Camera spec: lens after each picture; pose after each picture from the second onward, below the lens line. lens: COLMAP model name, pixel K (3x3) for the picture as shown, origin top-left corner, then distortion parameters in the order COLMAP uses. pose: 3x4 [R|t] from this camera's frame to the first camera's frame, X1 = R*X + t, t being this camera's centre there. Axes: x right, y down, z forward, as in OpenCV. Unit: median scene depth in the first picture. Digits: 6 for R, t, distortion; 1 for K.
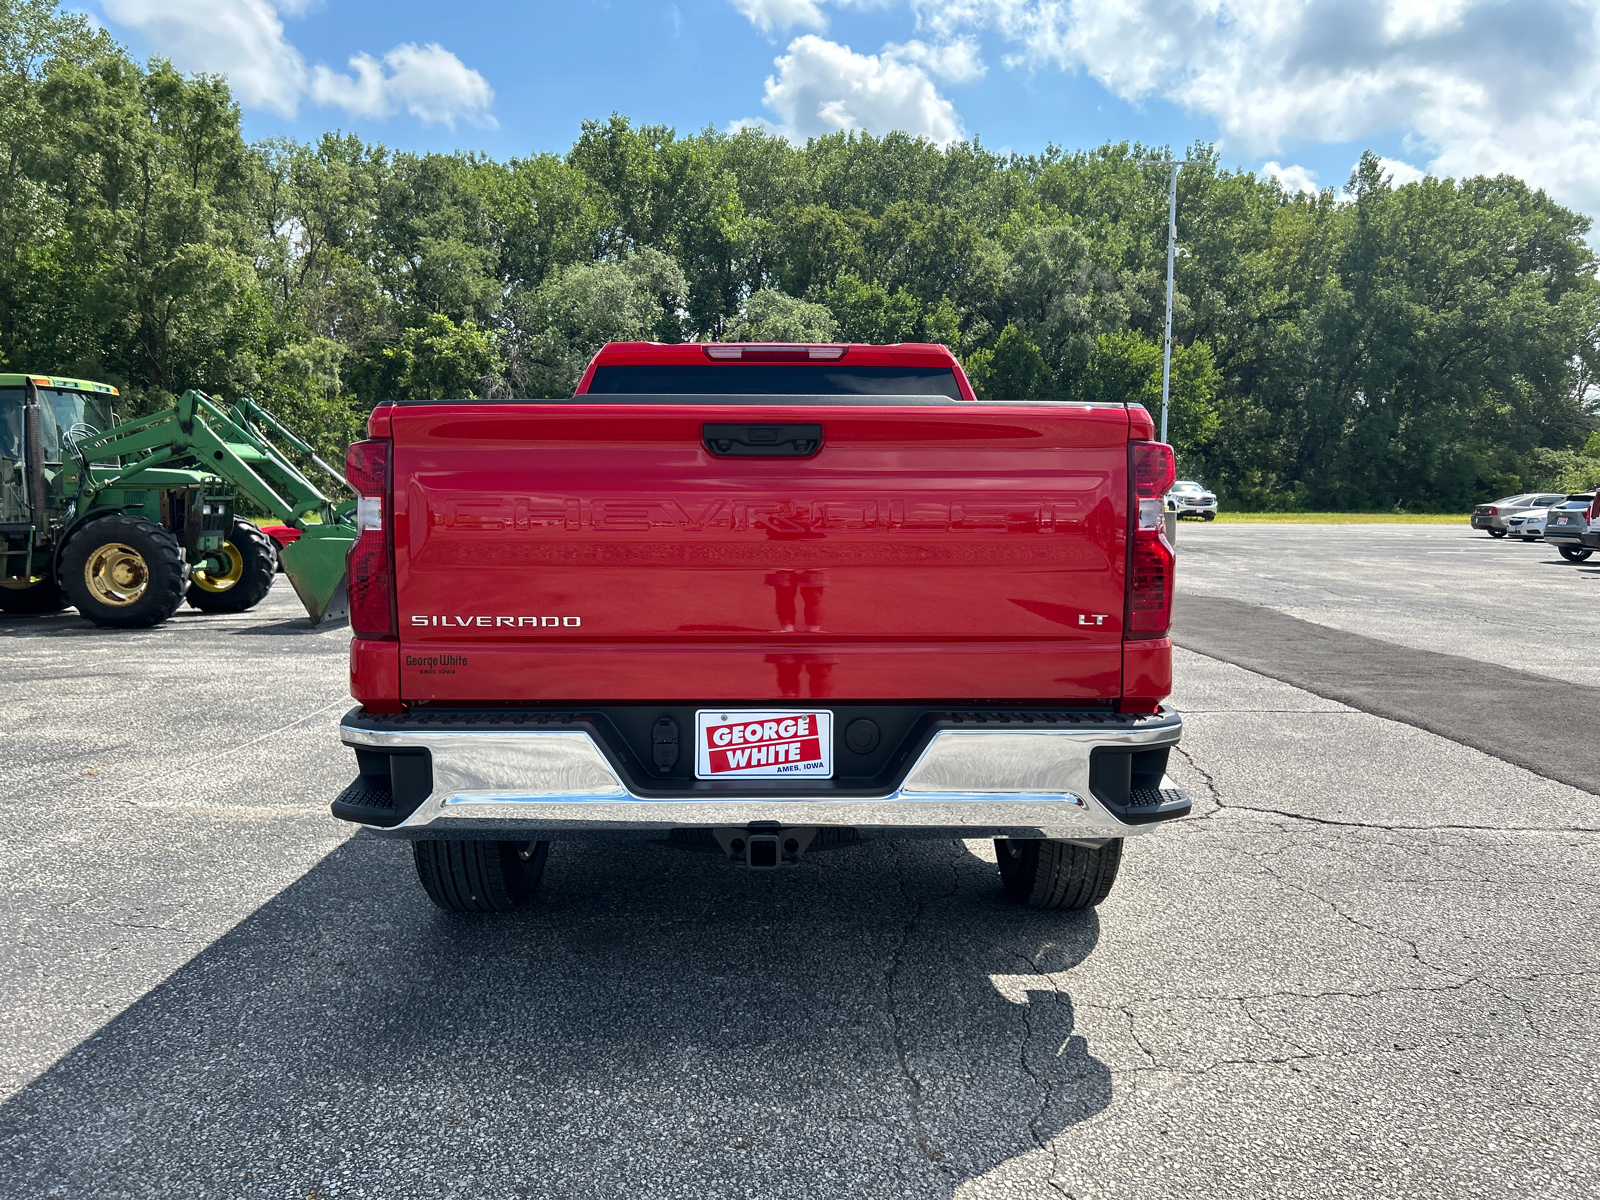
lens RADIAL K [[1201.8, 0, 820.6], [0, 1201.8, 596.9], [0, 0, 1]] dist [0.056581, -0.065958]
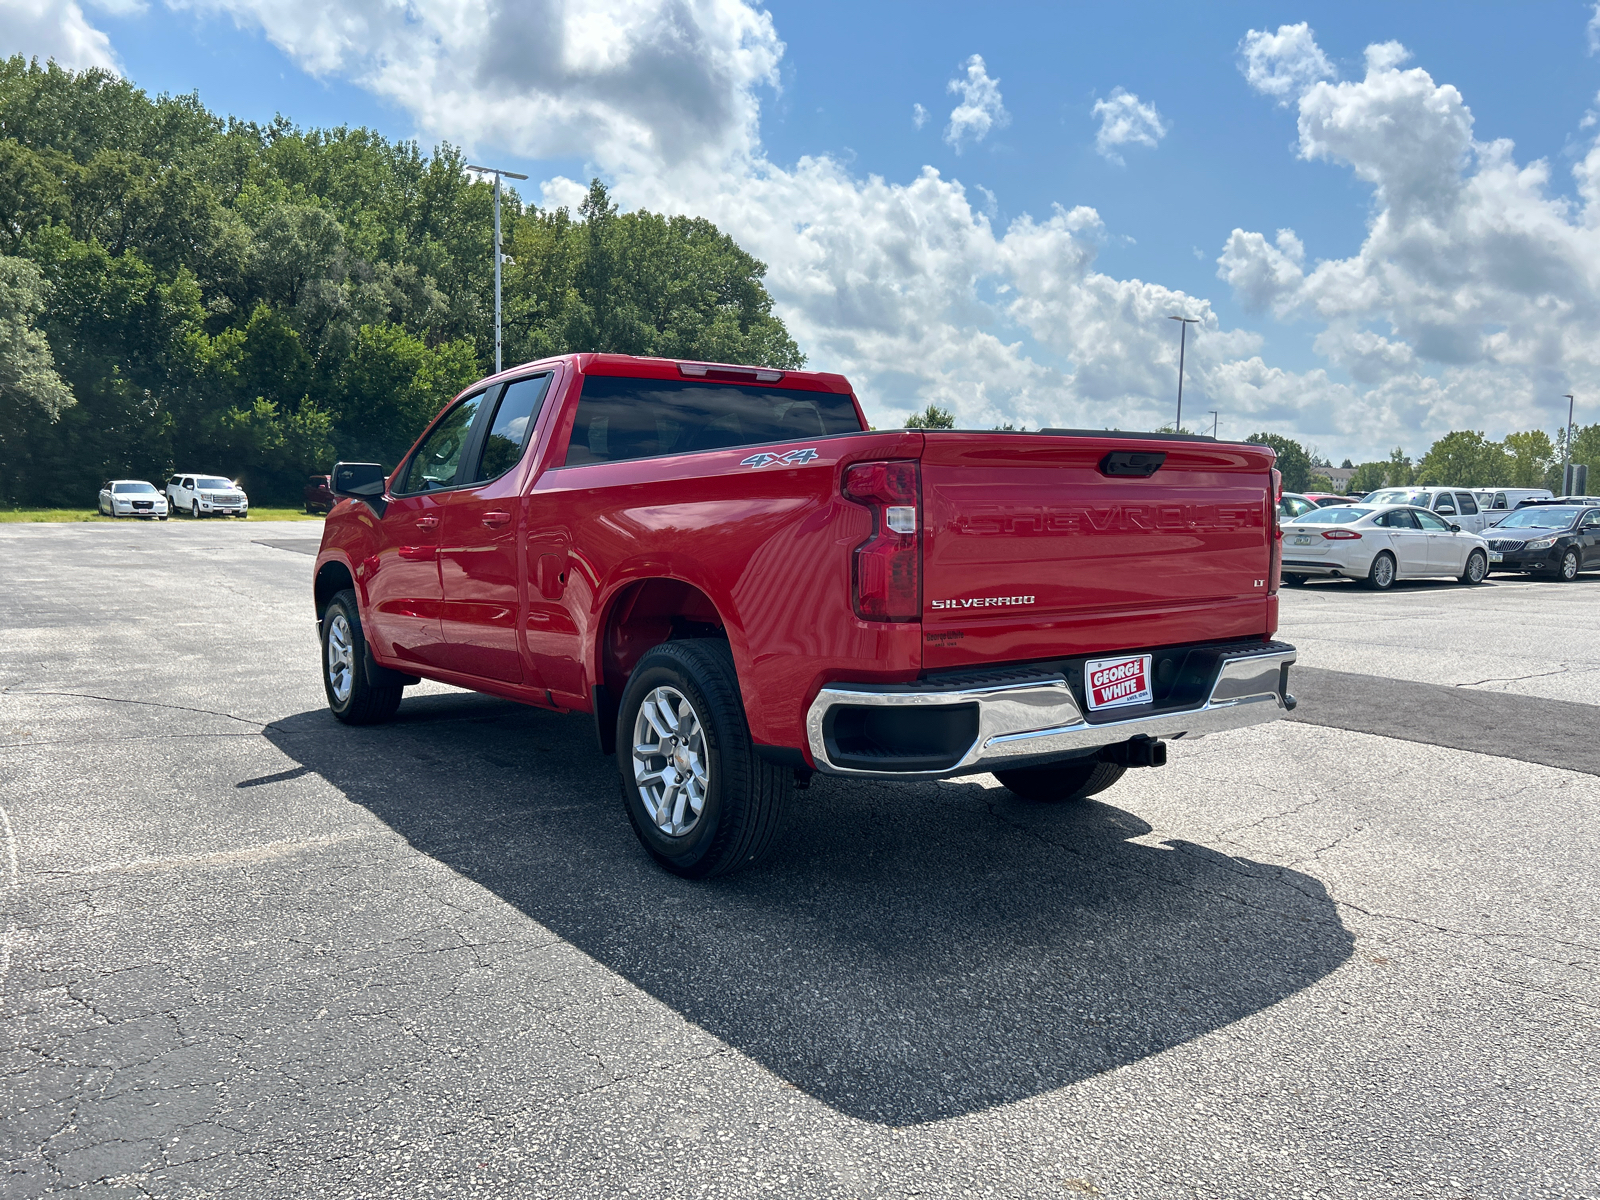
lens RADIAL K [[1203.1, 0, 803.7], [0, 1203.1, 605.2], [0, 0, 1]] dist [0.053548, -0.061953]
pose [[0.813716, -0.049289, 0.579169, -0.057745], [0.043414, 0.998769, 0.024003, -0.000811], [-0.579639, 0.005613, 0.814854, 0.003451]]
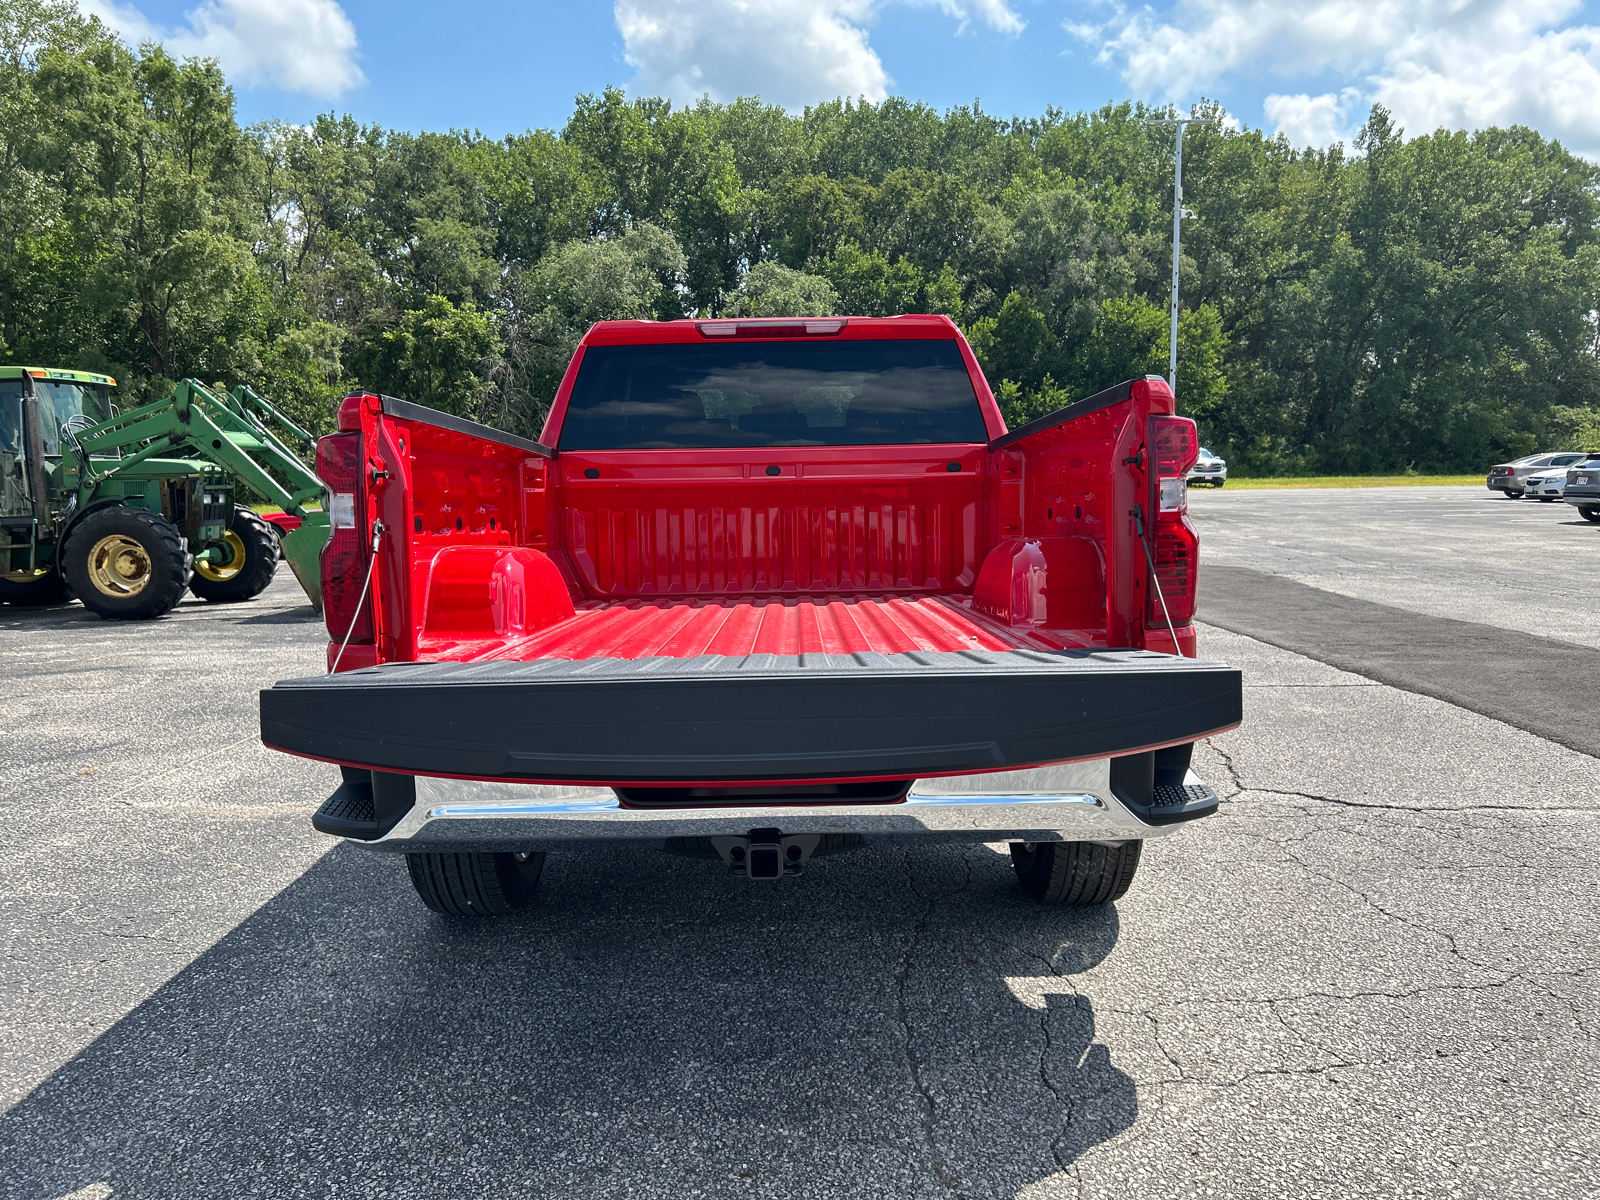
lens RADIAL K [[1203.1, 0, 803.7], [0, 1203.1, 605.2], [0, 0, 1]] dist [0.053548, -0.061953]
pose [[0.999631, -0.019098, -0.019327, 0.000266], [0.019629, 0.999425, 0.027660, -0.000698], [0.018788, -0.028029, 0.999431, 0.002861]]
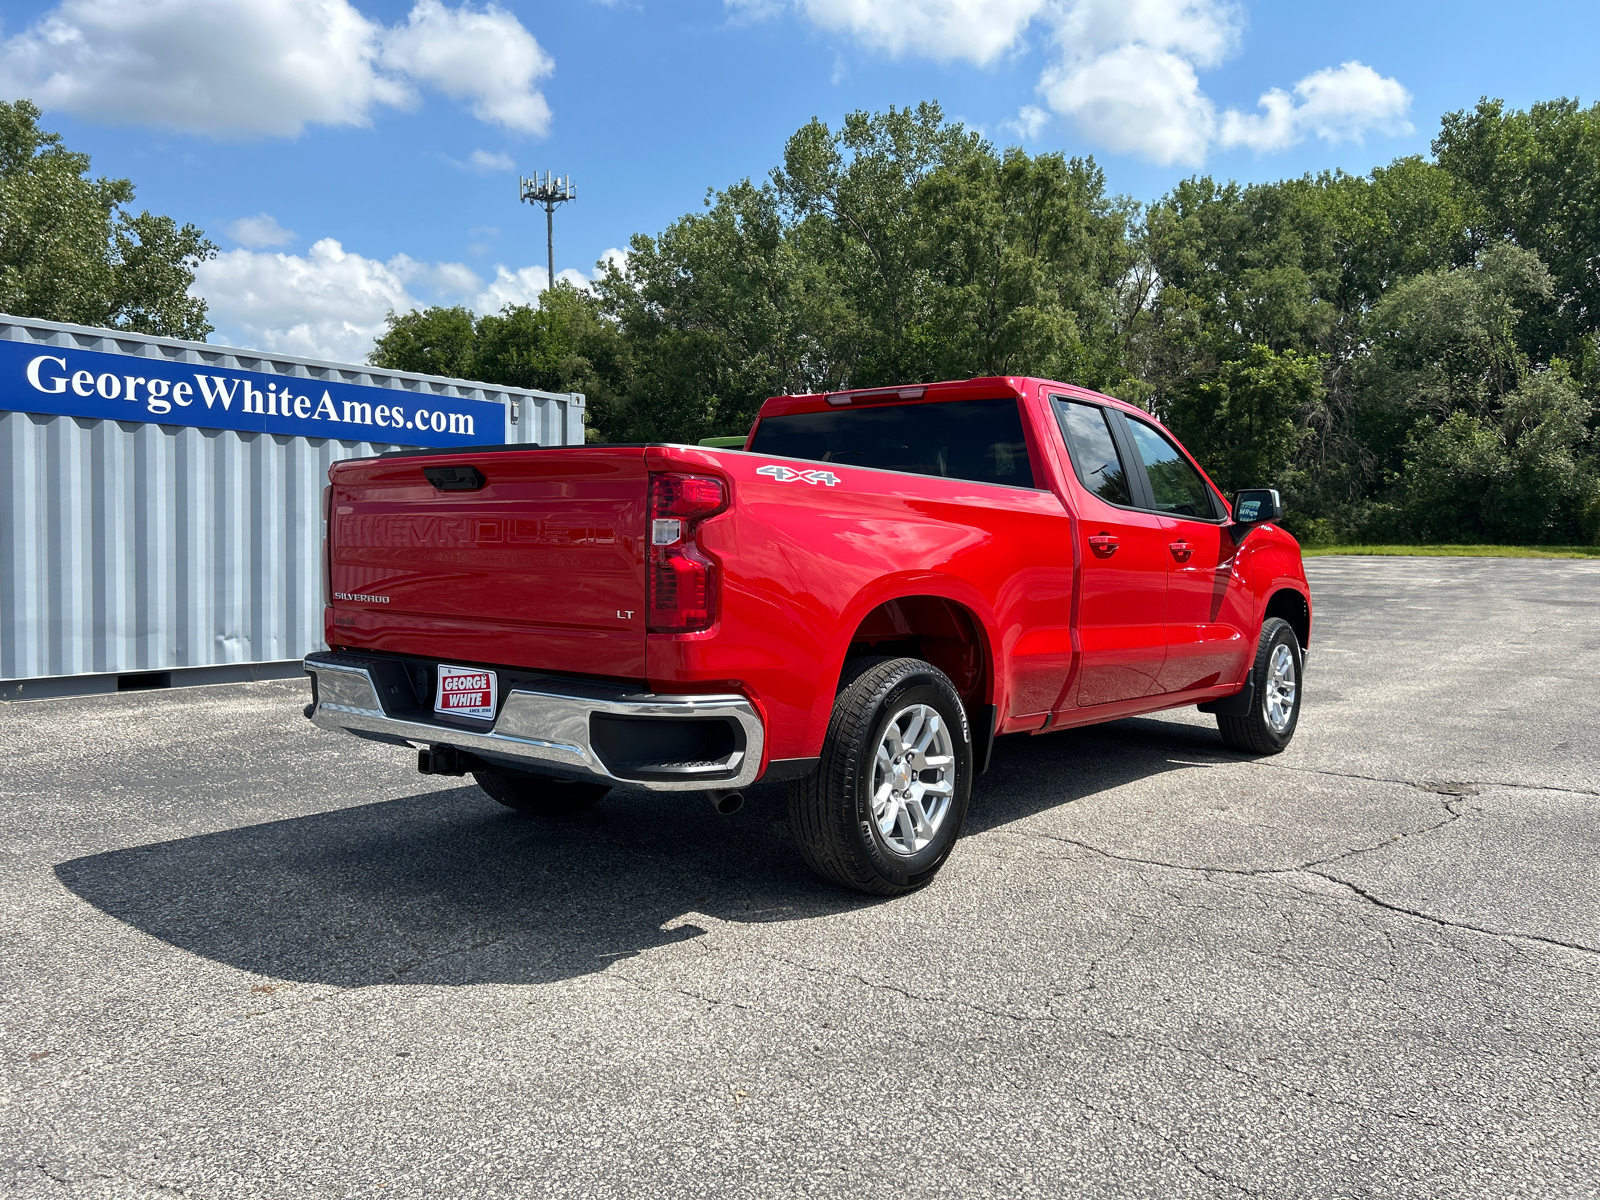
lens RADIAL K [[1203.1, 0, 803.7], [0, 1203.1, 605.2], [0, 0, 1]] dist [0.053548, -0.061953]
pose [[0.766634, 0.040599, -0.640800, 0.058795], [-0.053029, 0.998593, -0.000175, -0.000063], [0.639891, 0.034115, 0.767708, 0.007651]]
